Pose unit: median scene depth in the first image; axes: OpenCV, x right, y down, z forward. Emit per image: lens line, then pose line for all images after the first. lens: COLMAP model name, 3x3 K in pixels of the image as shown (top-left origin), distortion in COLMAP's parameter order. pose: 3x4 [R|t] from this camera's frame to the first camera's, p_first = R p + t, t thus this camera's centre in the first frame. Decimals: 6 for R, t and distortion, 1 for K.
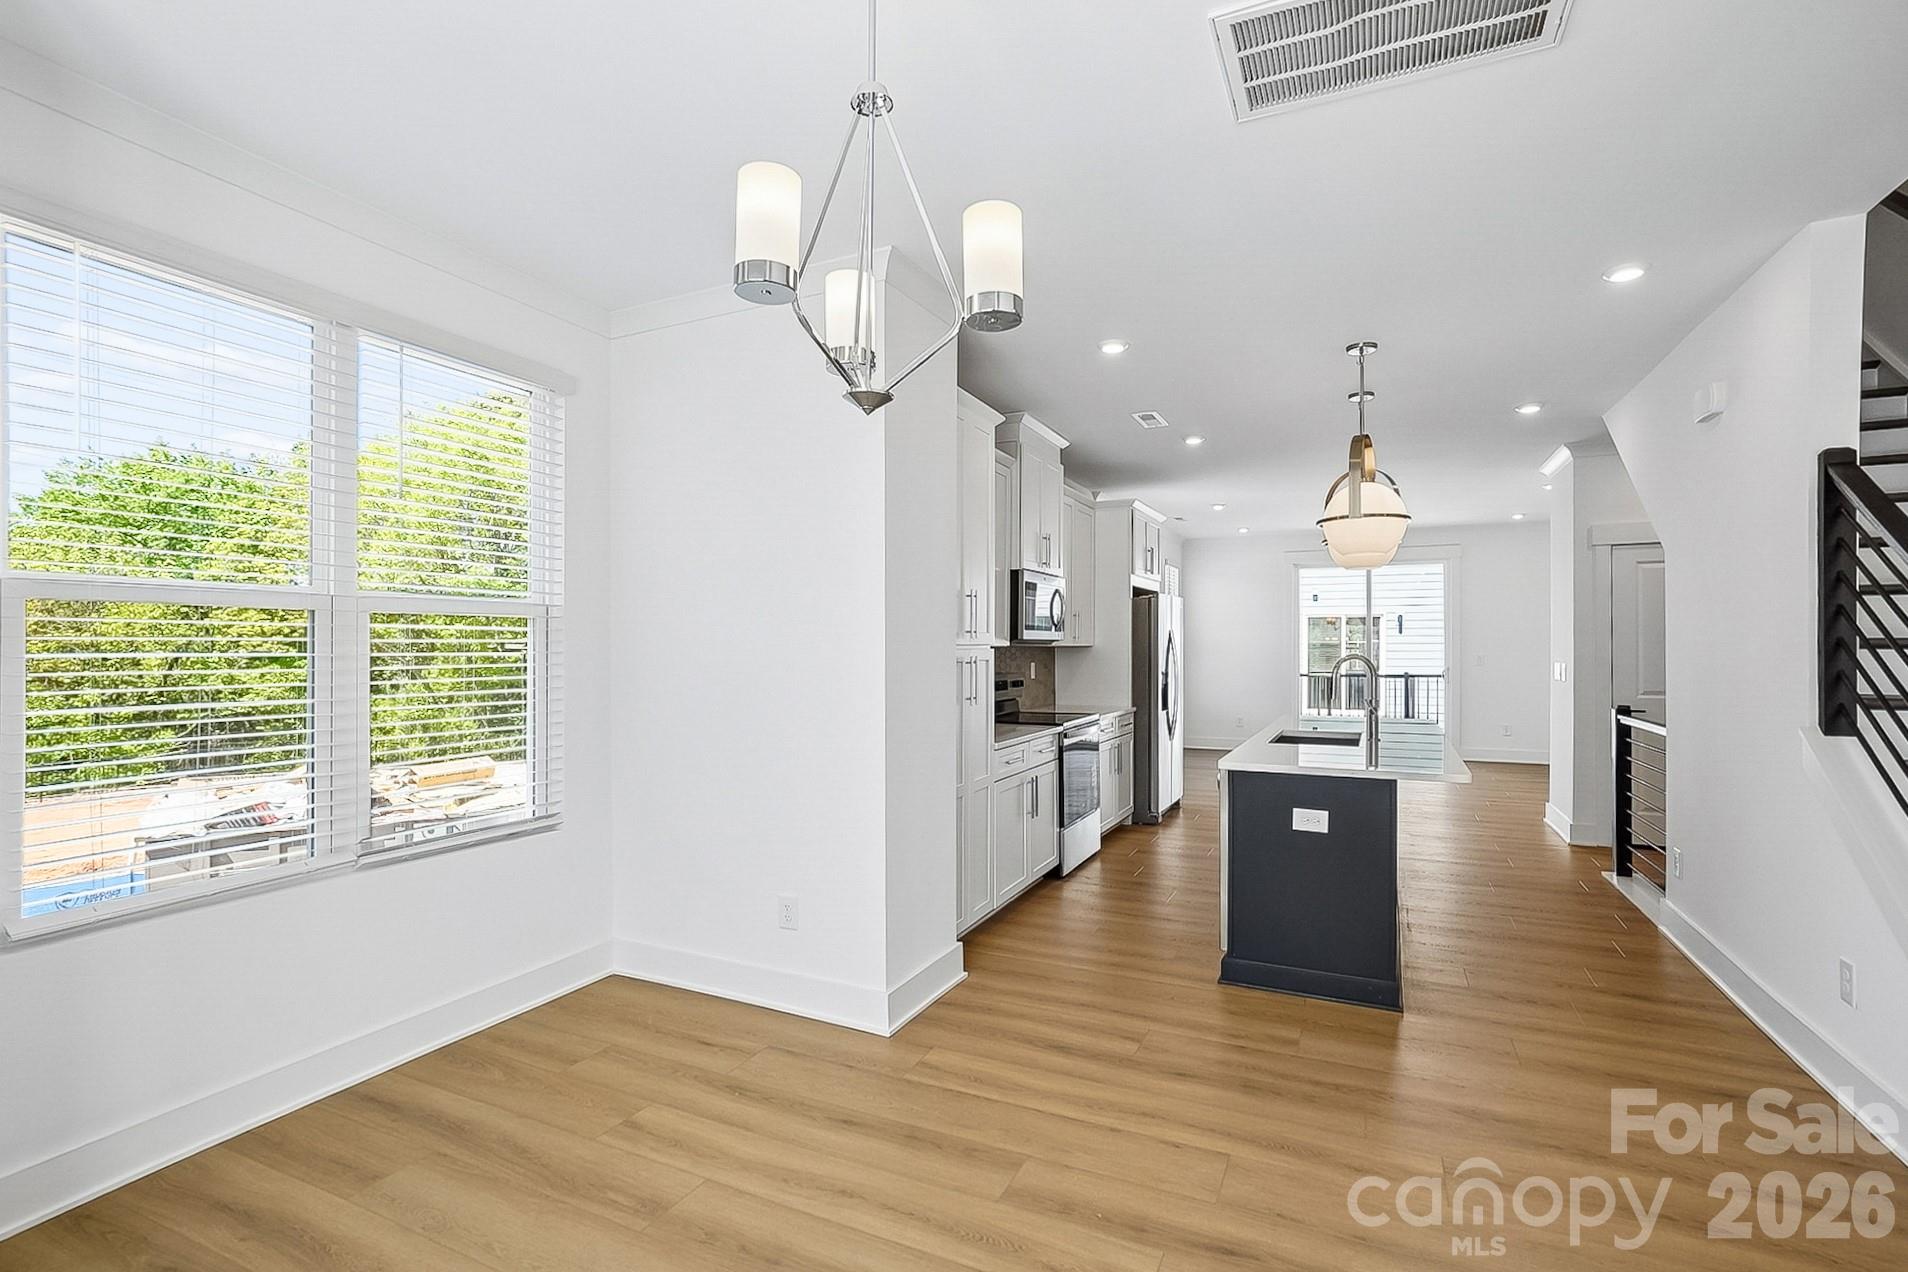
lens RADIAL K [[900.0, 0, 965.6], [0, 900.0, 643.4], [0, 0, 1]] dist [-0.002391, -0.000128]
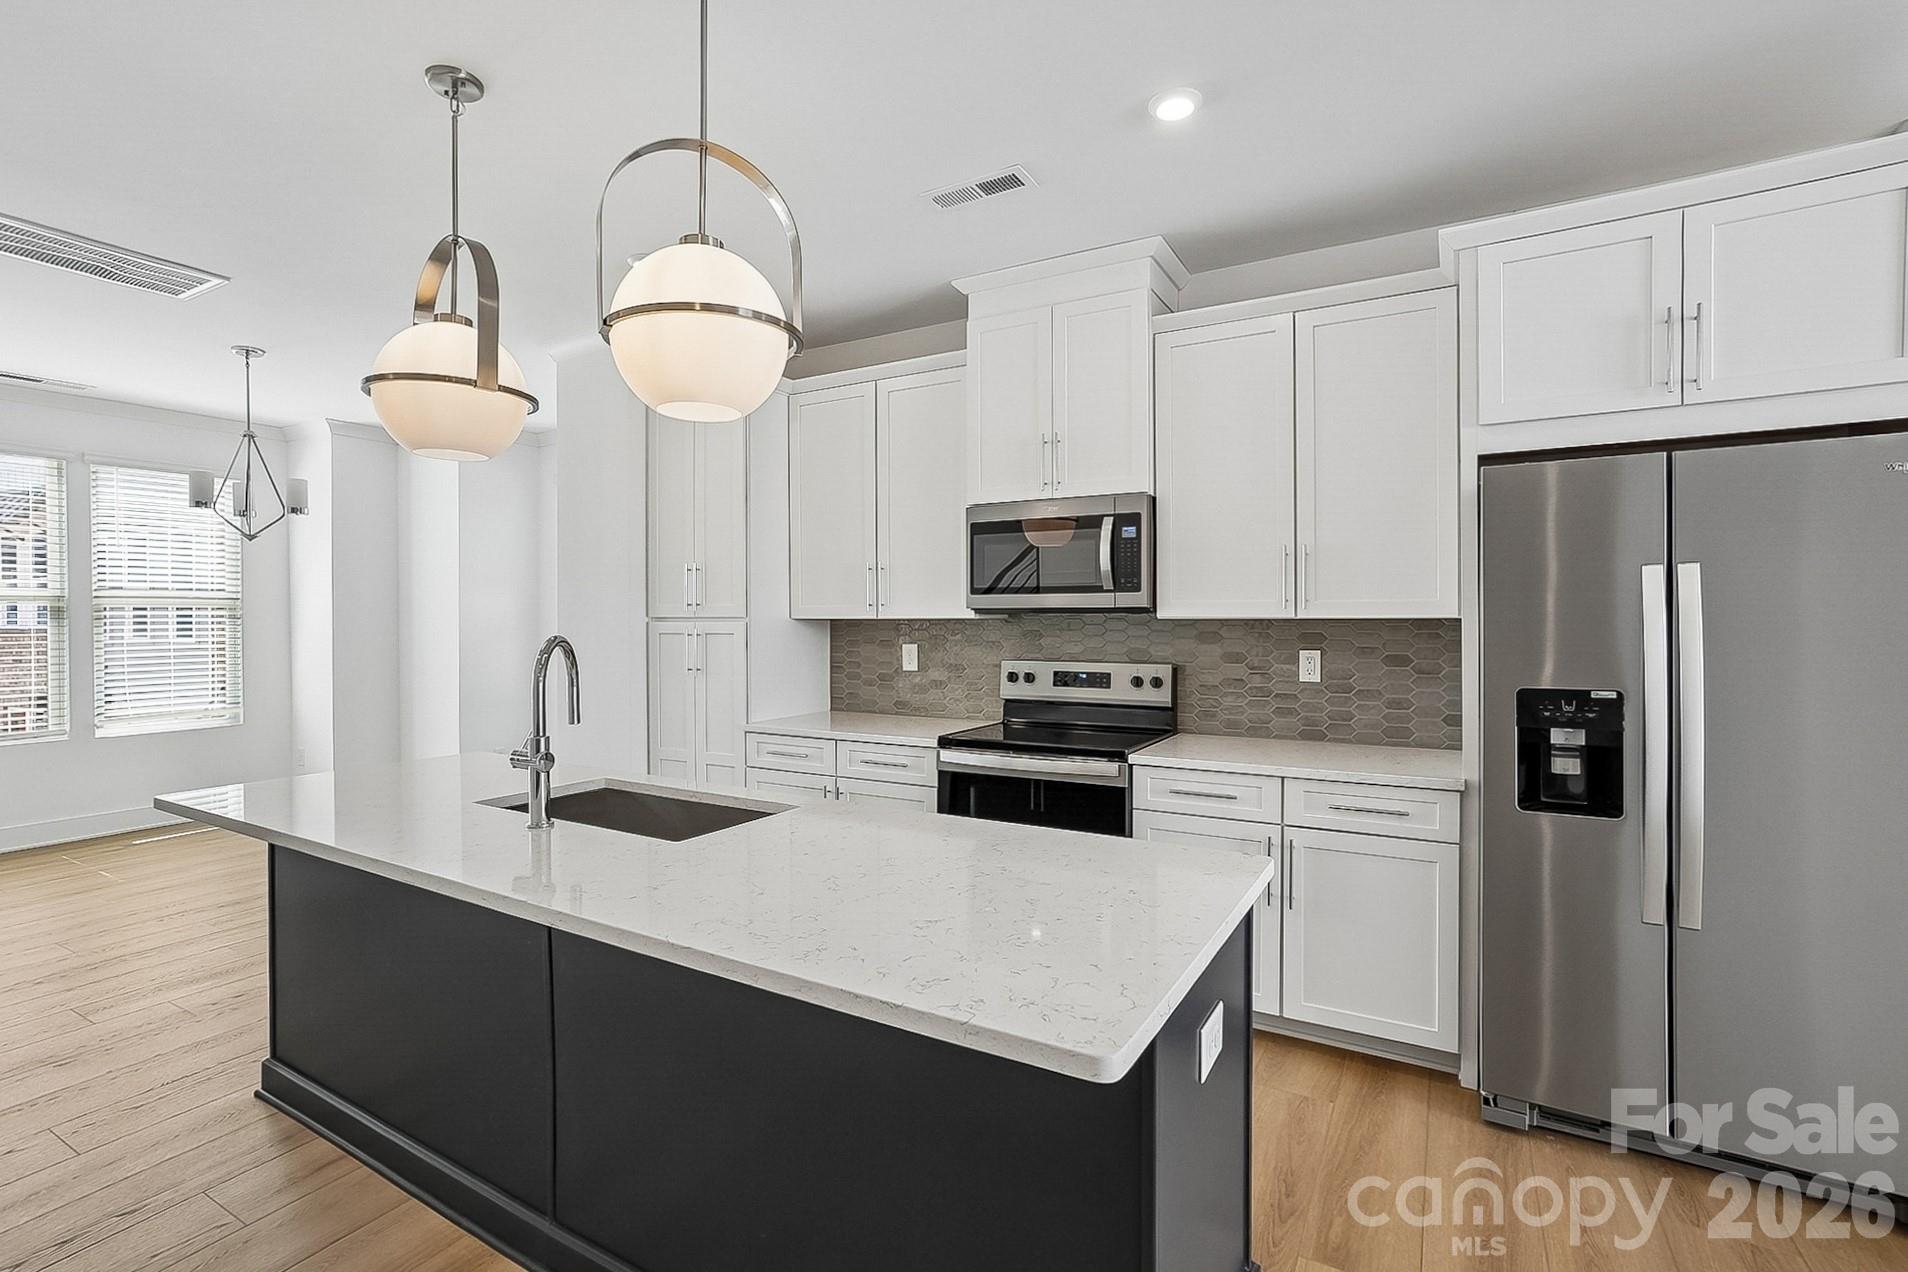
lens RADIAL K [[873.3, 0, 950.0], [0, 873.3, 623.6], [0, 0, 1]] dist [0.000152, 0.000643]
pose [[-0.102229, 0.007086, -0.994736, 0.617452], [0.005960, 0.999961, 0.006510, 0.001437], [0.994743, -0.005263, -0.102268, 0.880731]]
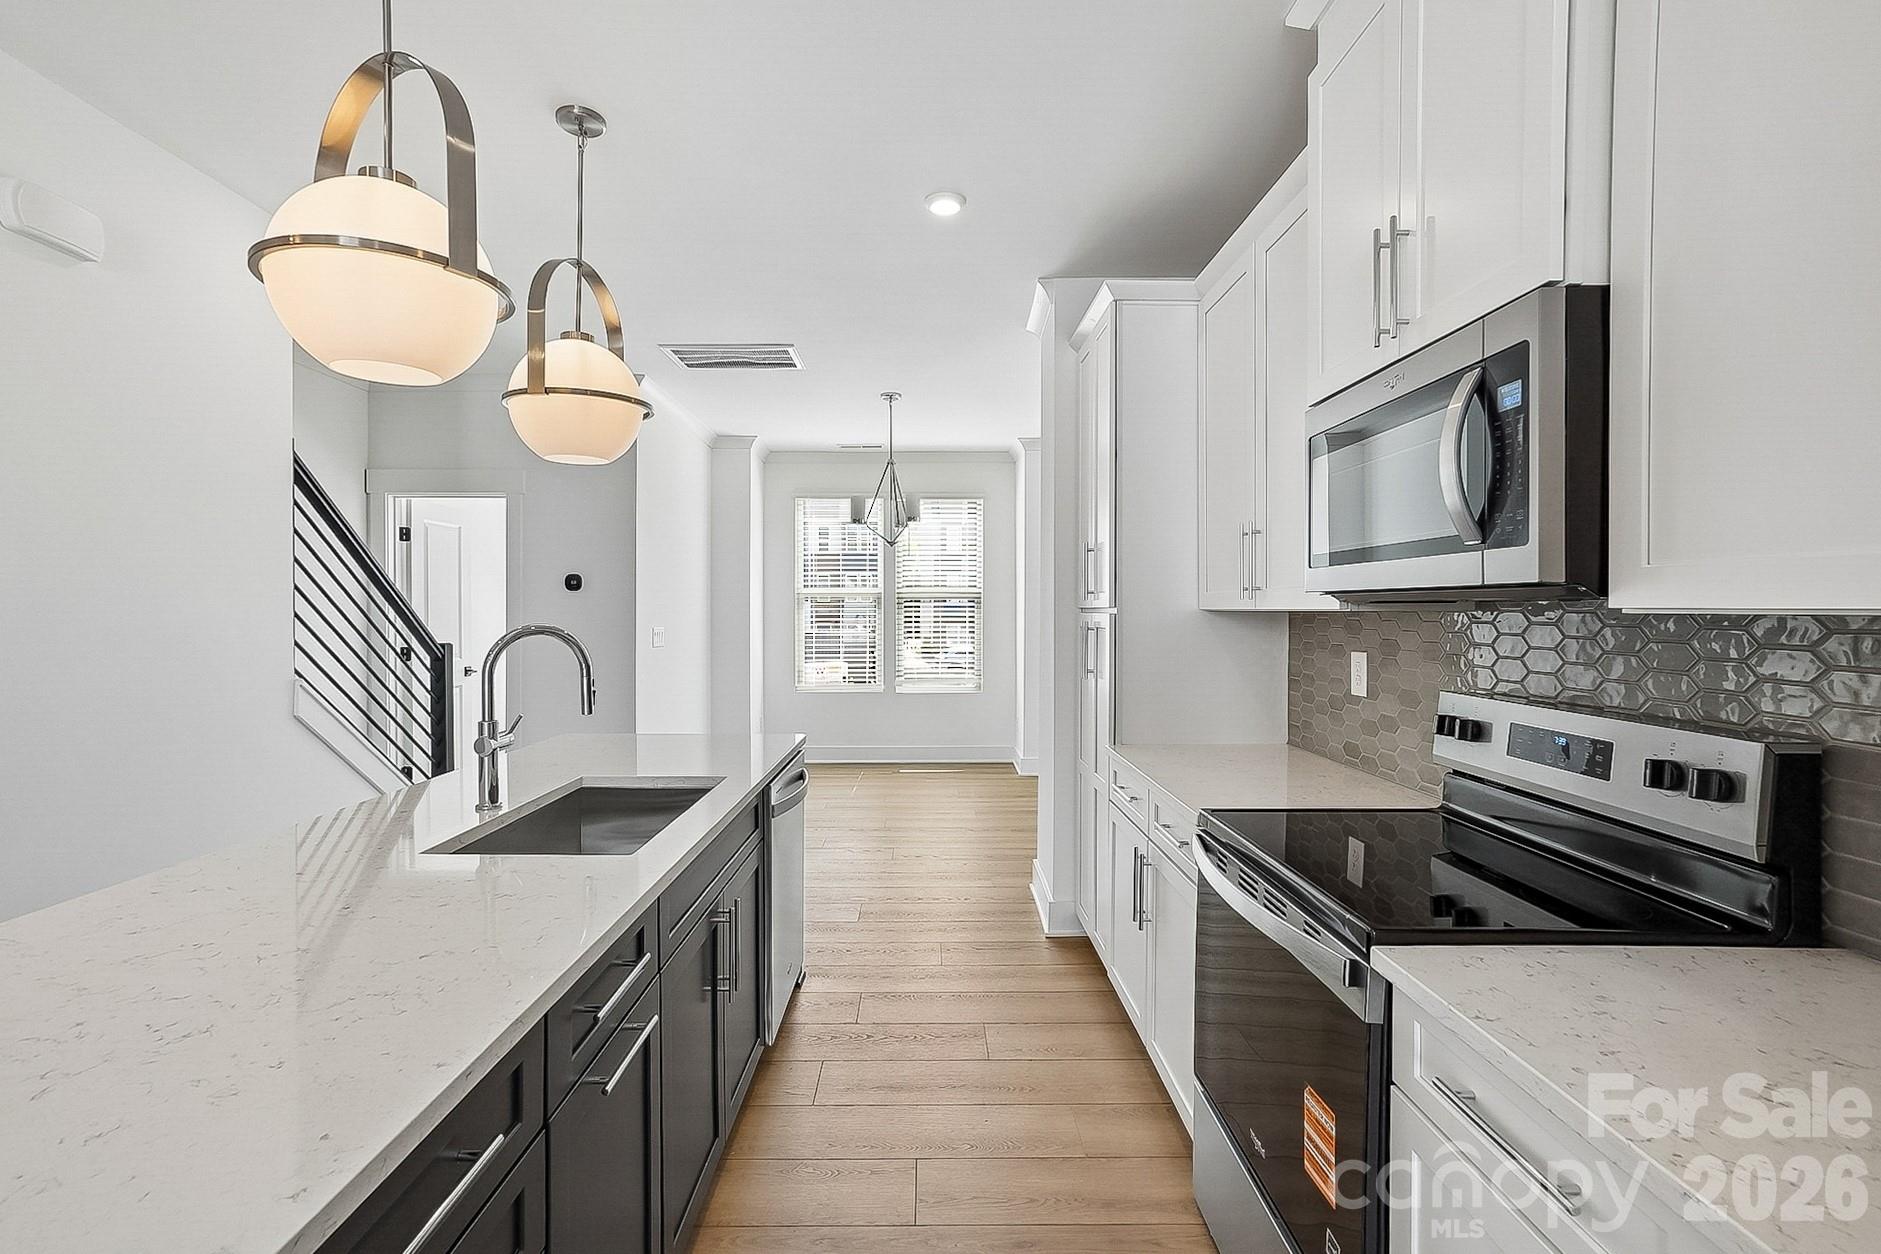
lens RADIAL K [[860.9, 0, 936.5], [0, 860.9, 614.7], [0, 0, 1]] dist [0.000152, 0.000643]
pose [[-0.906503, 0.000871, -0.422198, 0.317890], [-0.000688, 0.999993, 0.003541, 0.002415], [0.422198, 0.003501, -0.906497, 1.052761]]
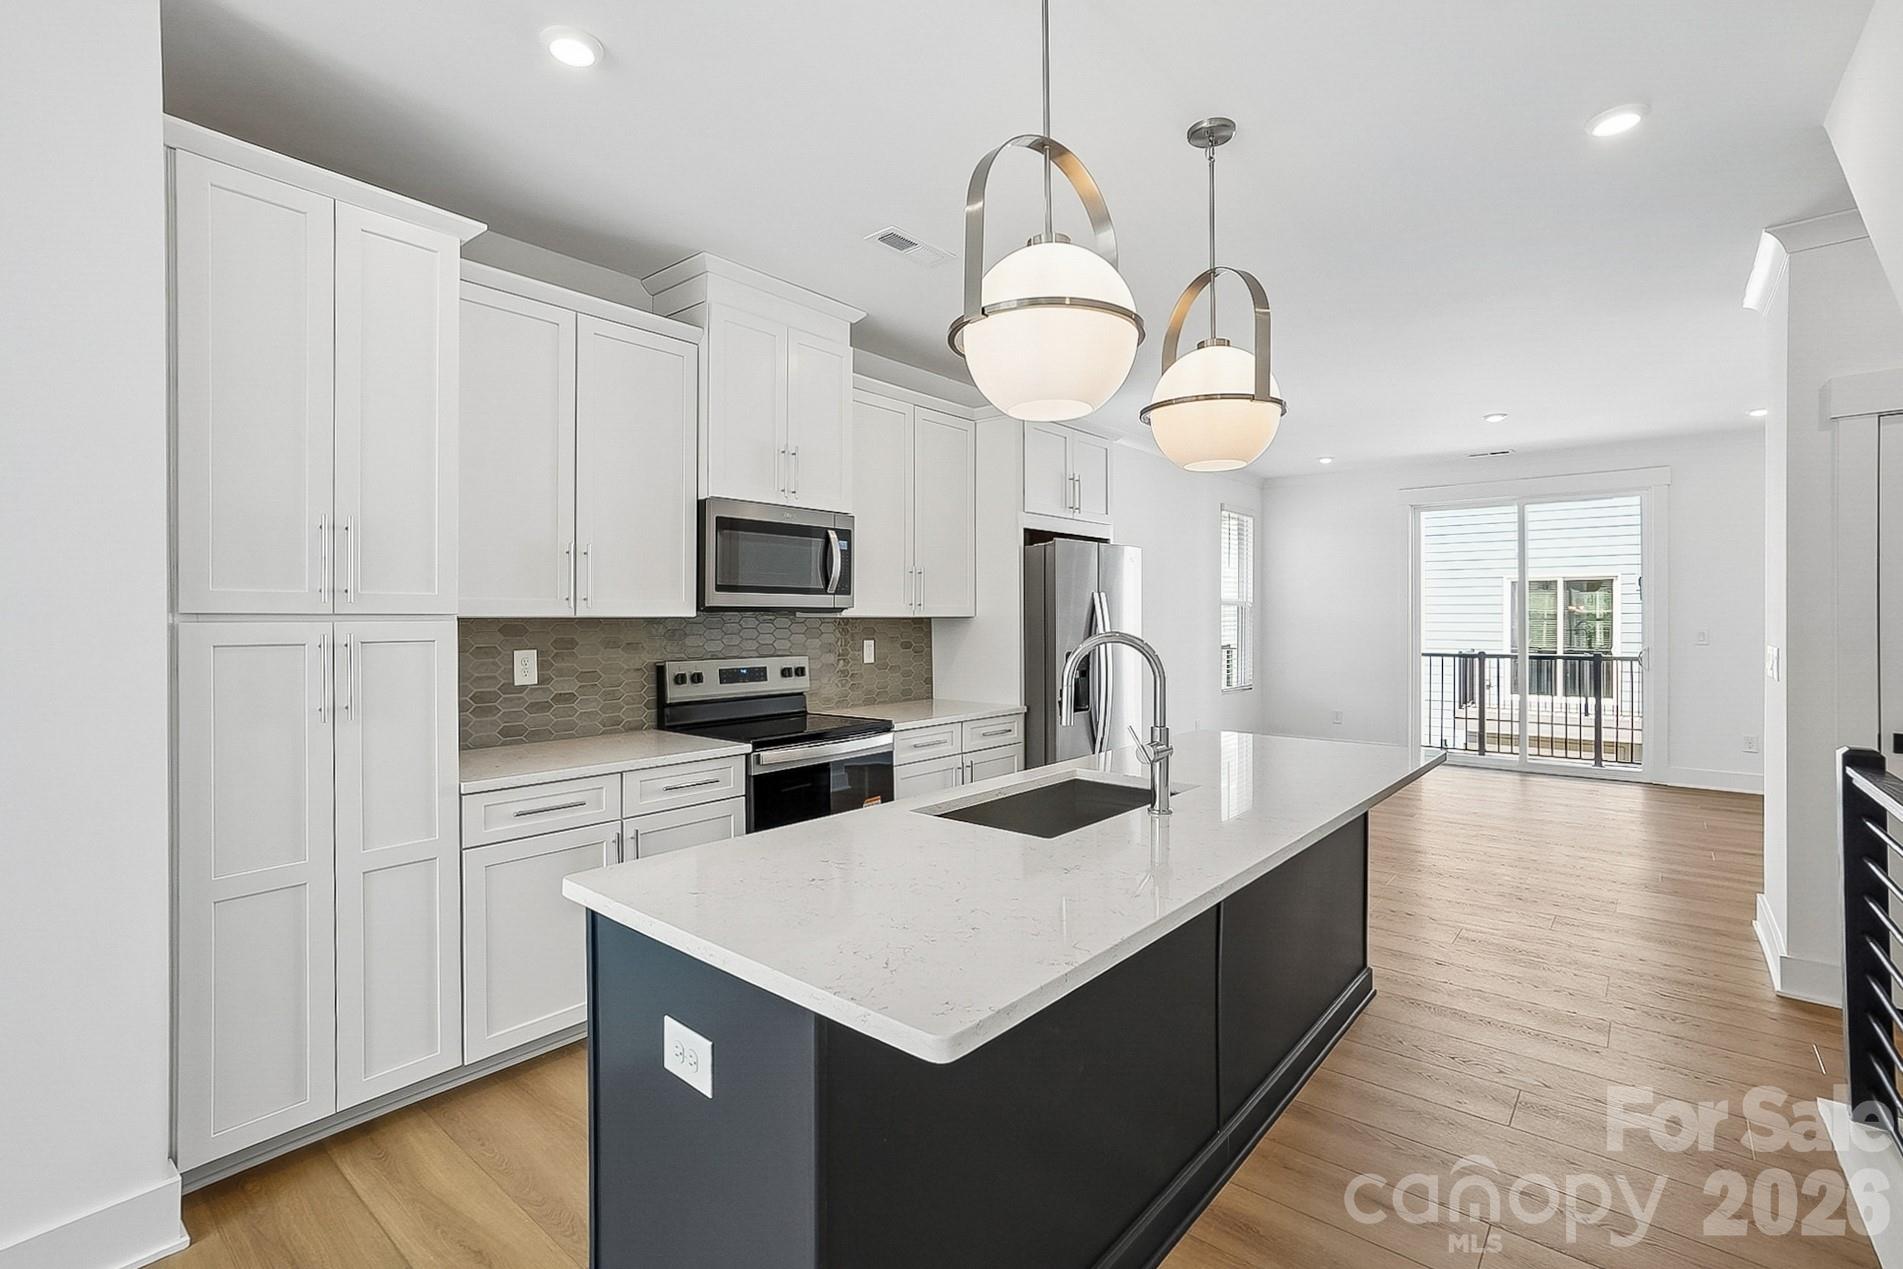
lens RADIAL K [[871.0, 0, 947.5], [0, 871.0, 622.1], [0, 0, 1]] dist [0.000152, 0.000643]
pose [[0.962258, 0.003443, -0.272116, 0.346573], [-0.000503, 0.999941, 0.010873, -0.000759], [0.272137, -0.010326, 0.962203, 0.383231]]
